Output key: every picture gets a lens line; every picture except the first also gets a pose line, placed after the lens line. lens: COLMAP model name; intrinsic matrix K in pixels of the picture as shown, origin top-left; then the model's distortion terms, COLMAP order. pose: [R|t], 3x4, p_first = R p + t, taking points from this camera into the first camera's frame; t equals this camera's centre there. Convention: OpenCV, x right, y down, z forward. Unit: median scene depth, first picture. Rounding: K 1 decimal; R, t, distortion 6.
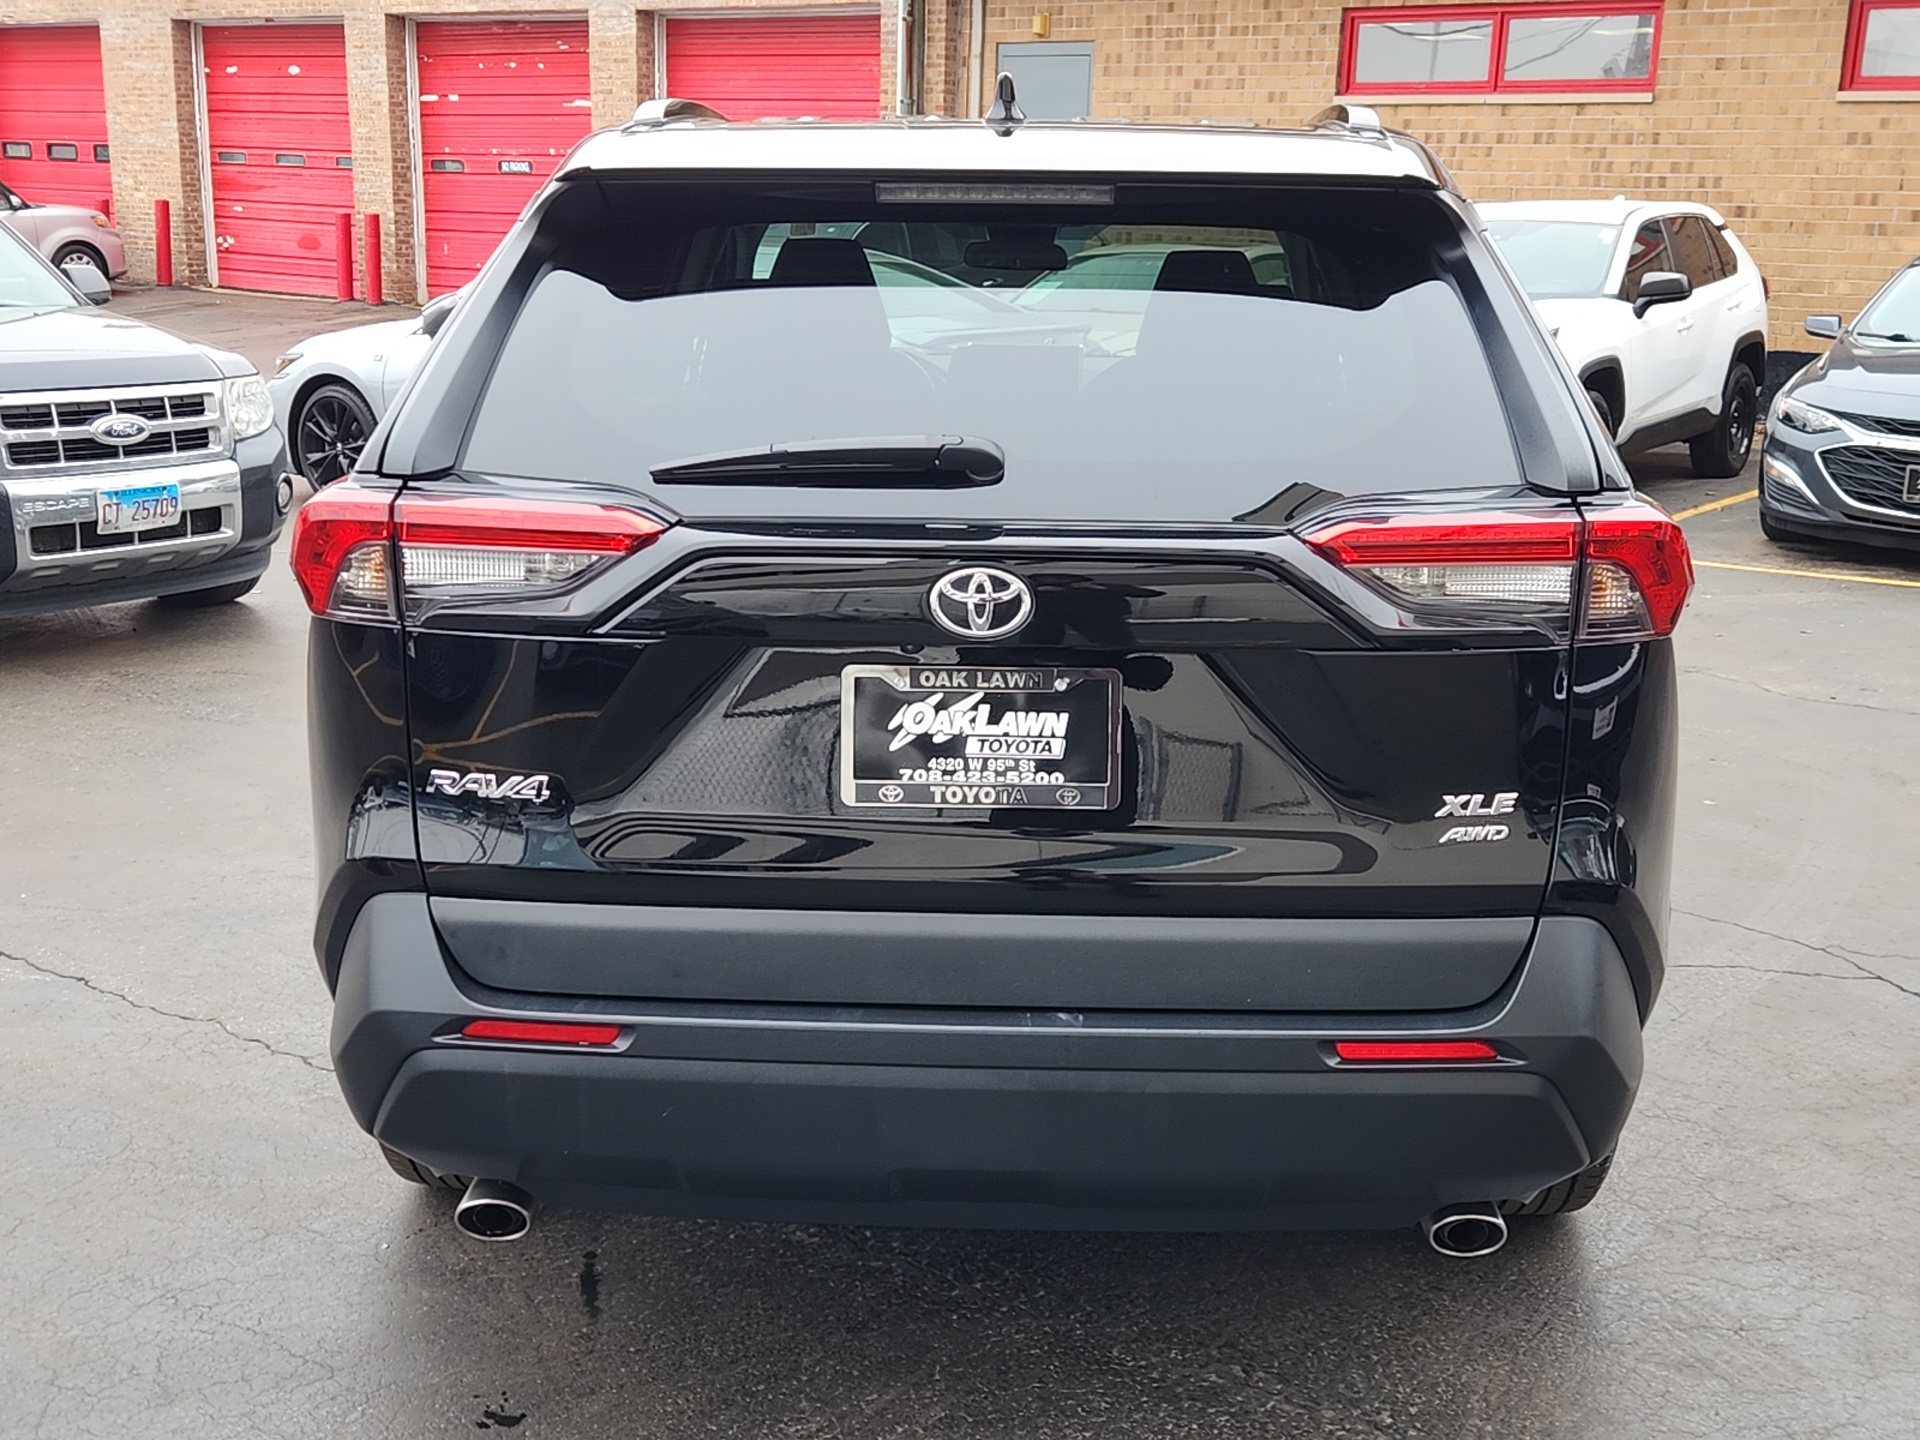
lens RADIAL K [[2097.7, 0, 960.0], [0, 2097.7, 720.0], [0, 0, 1]] dist [0.126784, -0.201518]
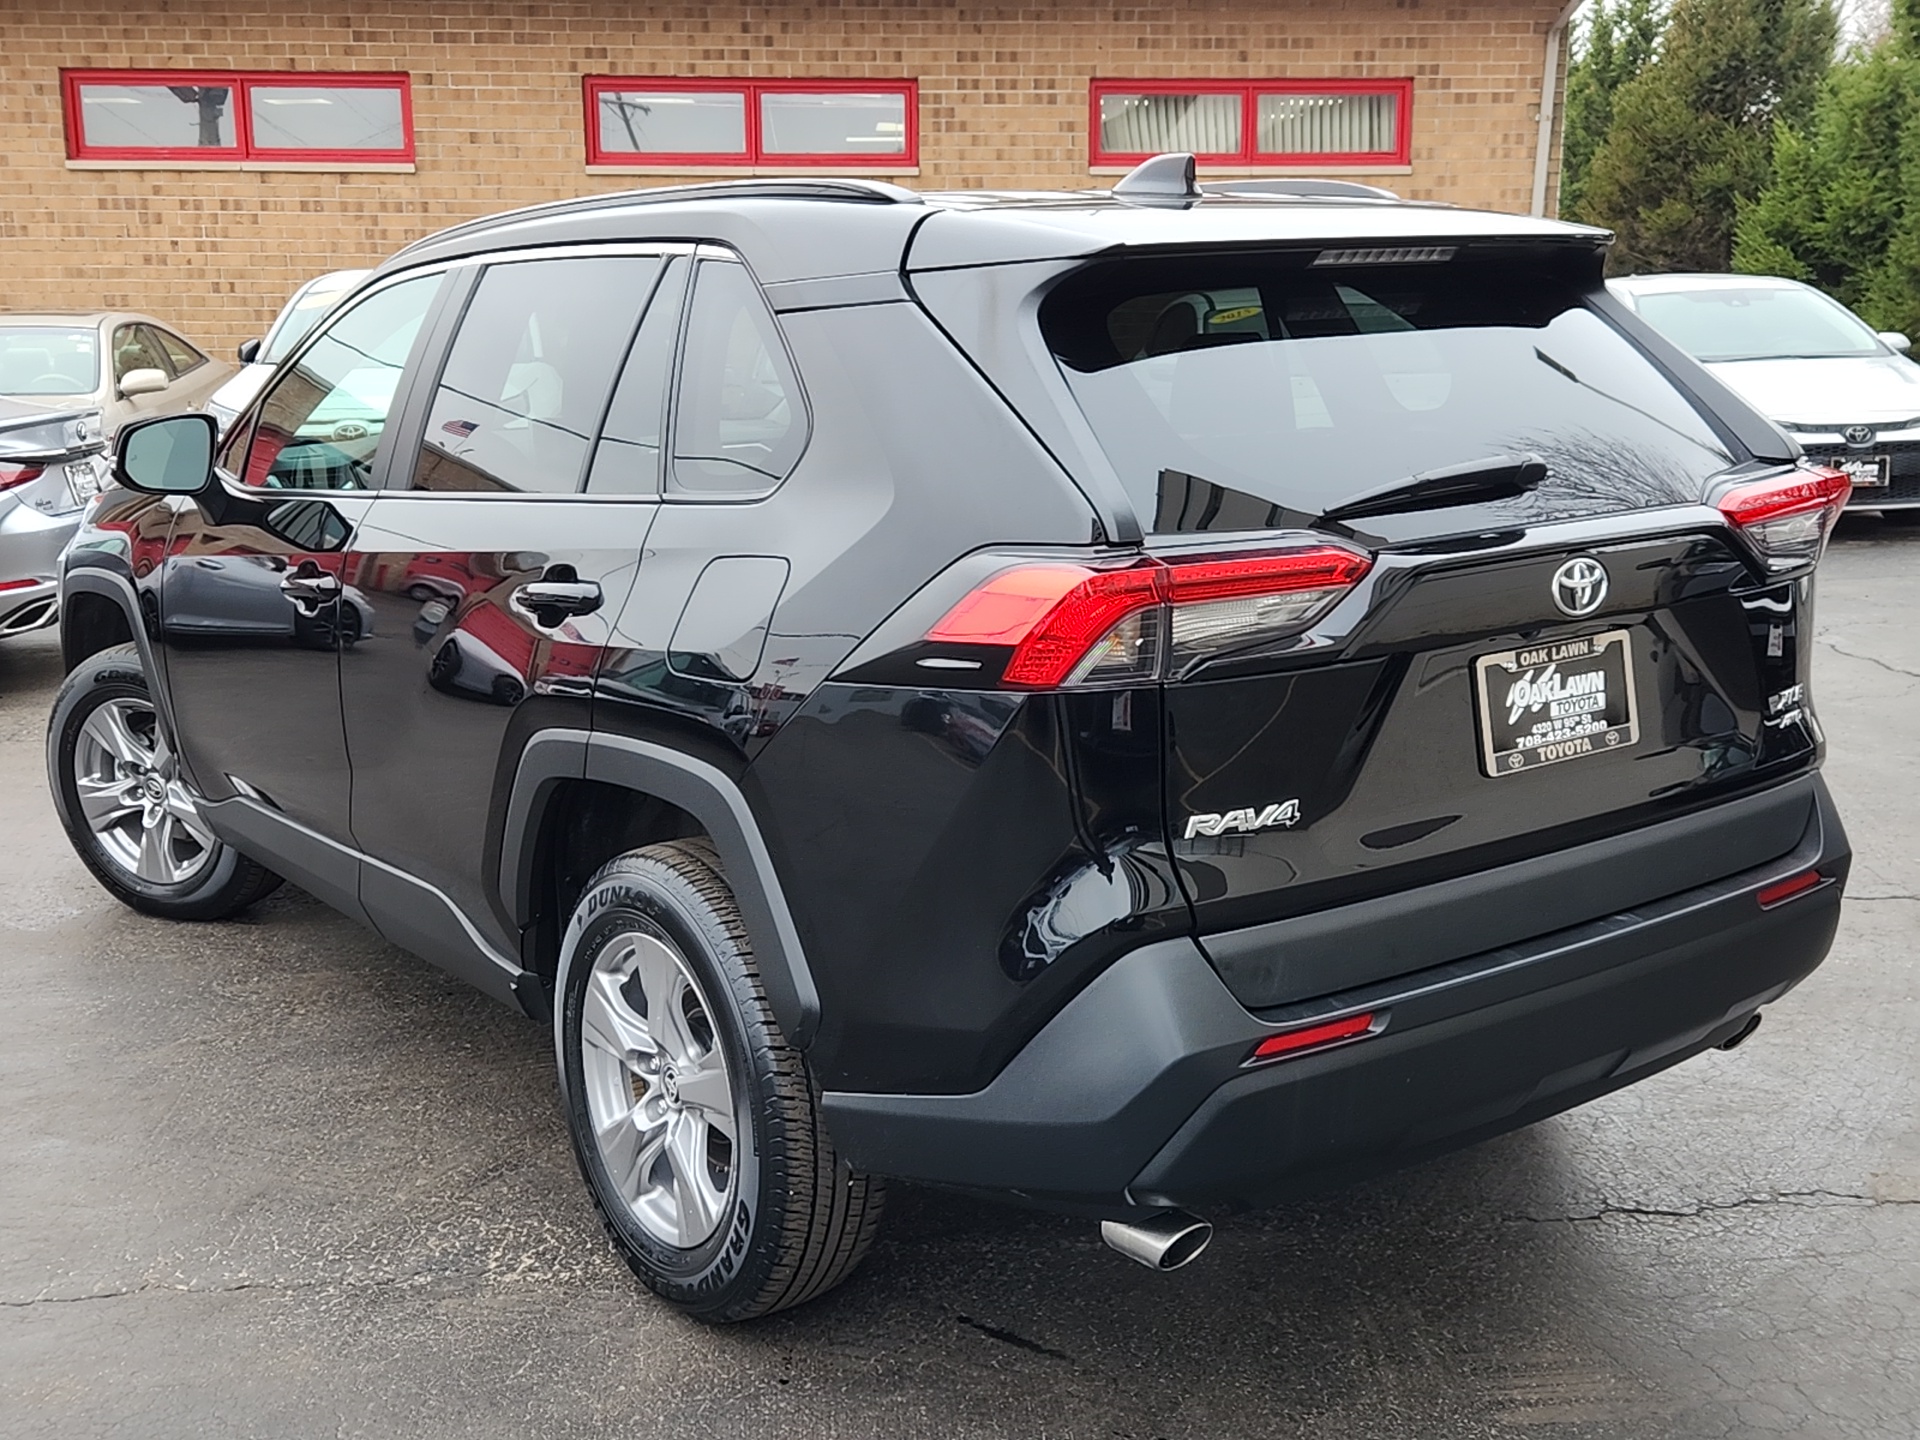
lens RADIAL K [[2097.7, 0, 960.0], [0, 2097.7, 720.0], [0, 0, 1]] dist [0.126784, -0.201518]
pose [[0.783573, -0.156112, 0.601367, -0.967259], [0.173519, 0.984390, 0.029449, -0.074676], [-0.596577, 0.081273, 0.798430, 0.234567]]
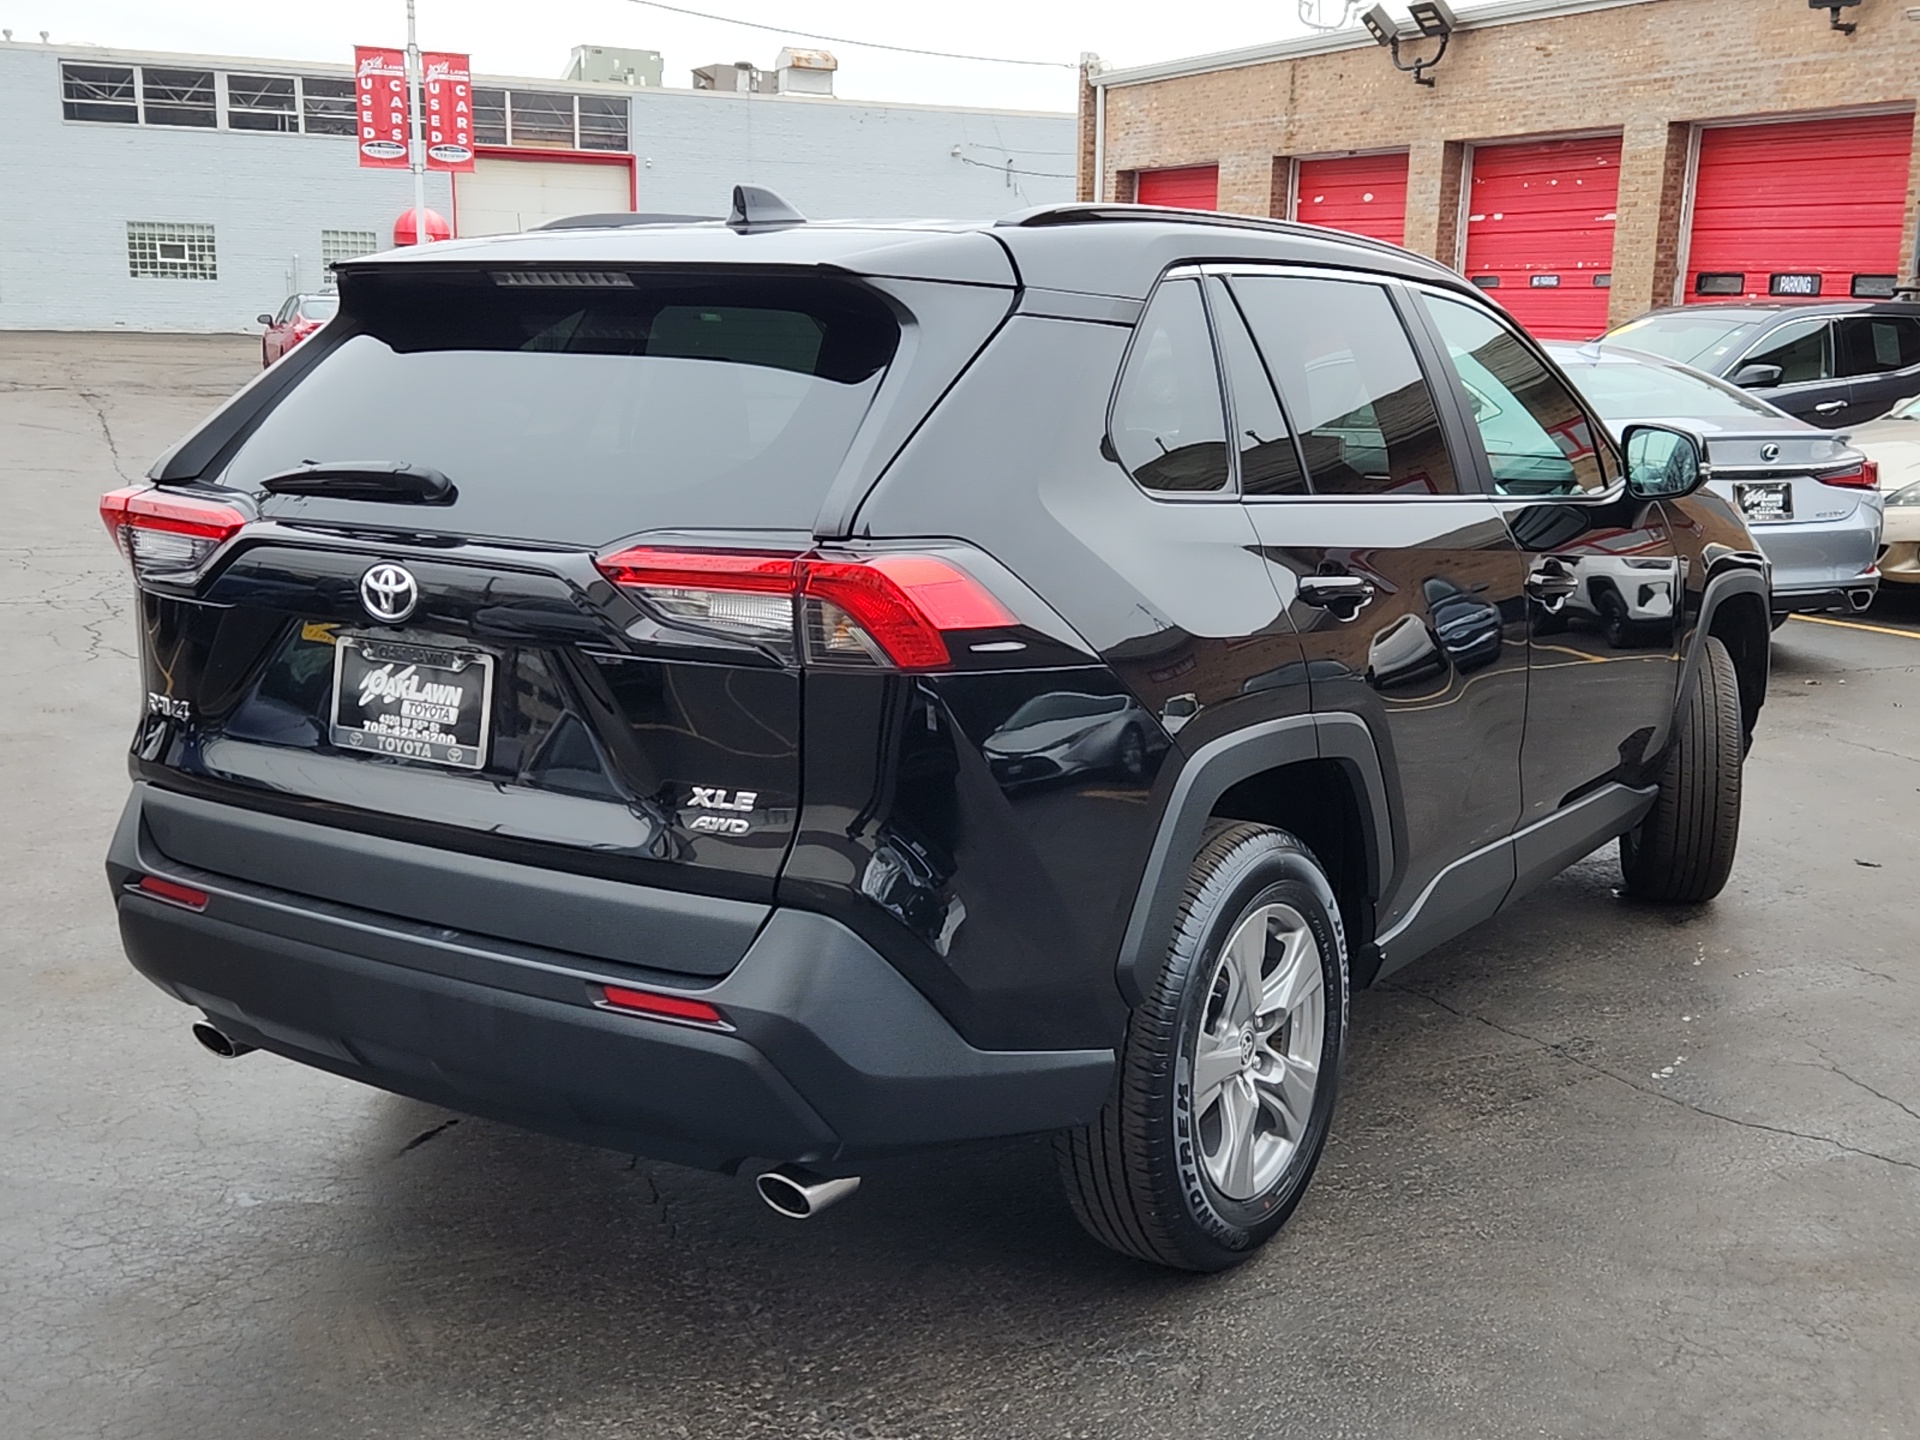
lens RADIAL K [[2097.7, 0, 960.0], [0, 2097.7, 720.0], [0, 0, 1]] dist [0.126784, -0.201518]
pose [[0.855821, 0.096014, -0.508284, 0.921457], [-0.122834, 0.992238, -0.019390, 0.003385], [0.502477, 0.079028, 0.860971, 0.070591]]
